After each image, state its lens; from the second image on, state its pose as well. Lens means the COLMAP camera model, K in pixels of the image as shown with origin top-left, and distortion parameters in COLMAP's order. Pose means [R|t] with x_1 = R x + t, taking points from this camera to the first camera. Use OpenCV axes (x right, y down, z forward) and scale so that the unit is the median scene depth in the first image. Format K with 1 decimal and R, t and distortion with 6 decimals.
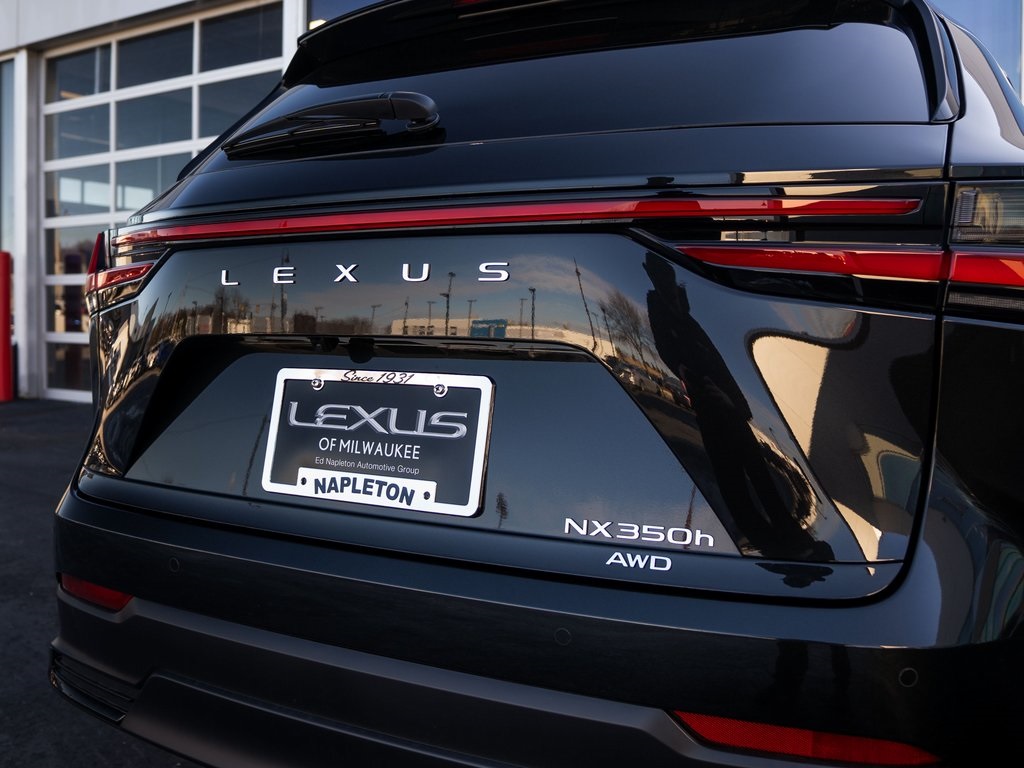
lens RADIAL K [[941.5, 0, 511.6], [0, 941.5, 365.8], [0, 0, 1]] dist [-0.077218, 0.031209]
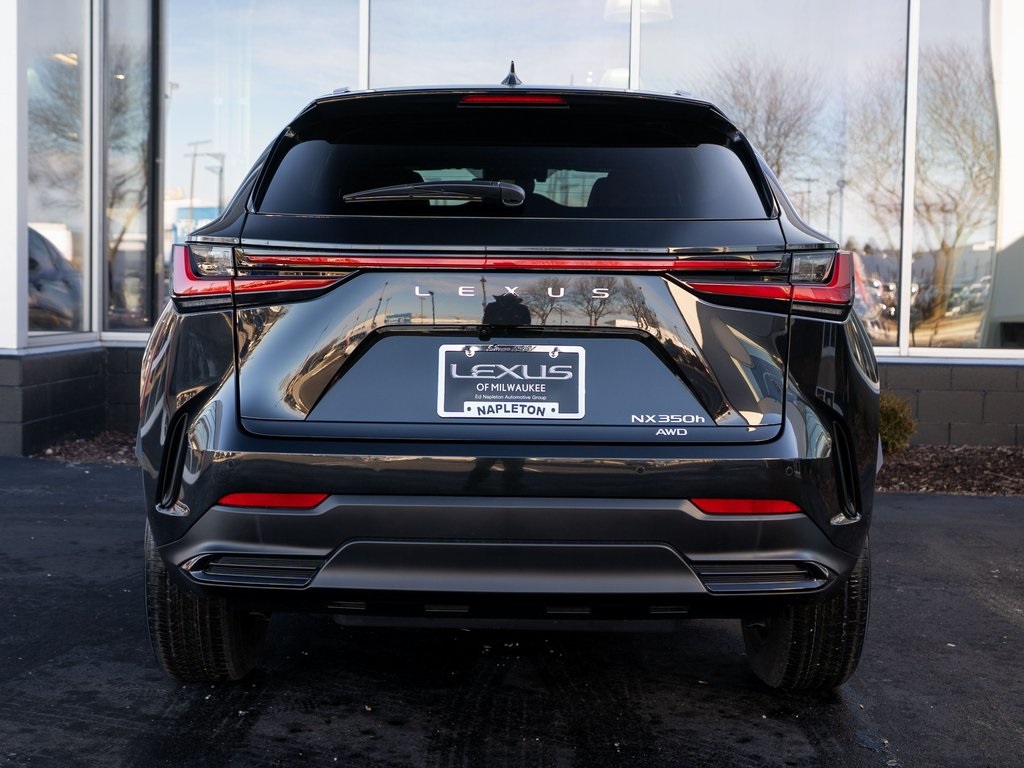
lens RADIAL K [[1193.3, 0, 512.0], [0, 1193.3, 384.0], [0, 0, 1]] dist [0.001972, 0.001058]
pose [[0.891570, -0.026016, 0.452134, -1.189542], [0.018574, 0.999609, 0.020891, 0.032947], [-0.452501, -0.010228, 0.891705, -1.046416]]
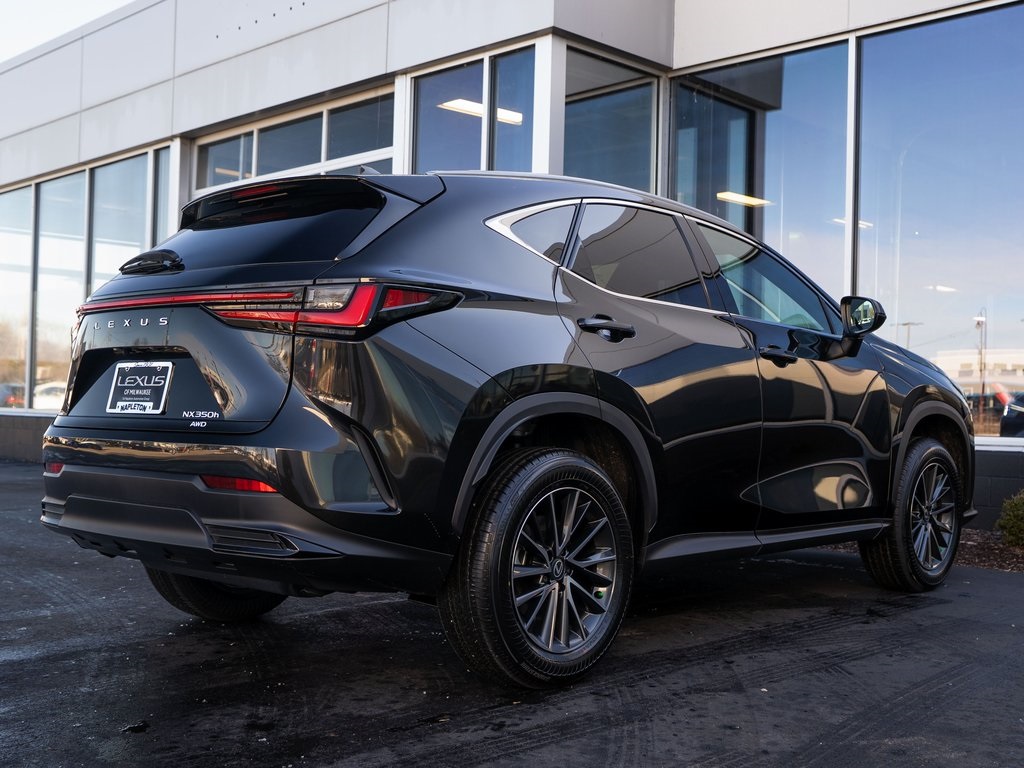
lens RADIAL K [[1206.2, 0, 512.0], [0, 1206.2, 384.0], [0, 0, 1]] dist [-0.028752, 0.003884]
pose [[0.968104, 0.003780, -0.250521, 1.639532], [-0.023632, 0.996806, -0.076281, 0.289937], [0.249433, 0.079768, 0.965101, -1.882004]]
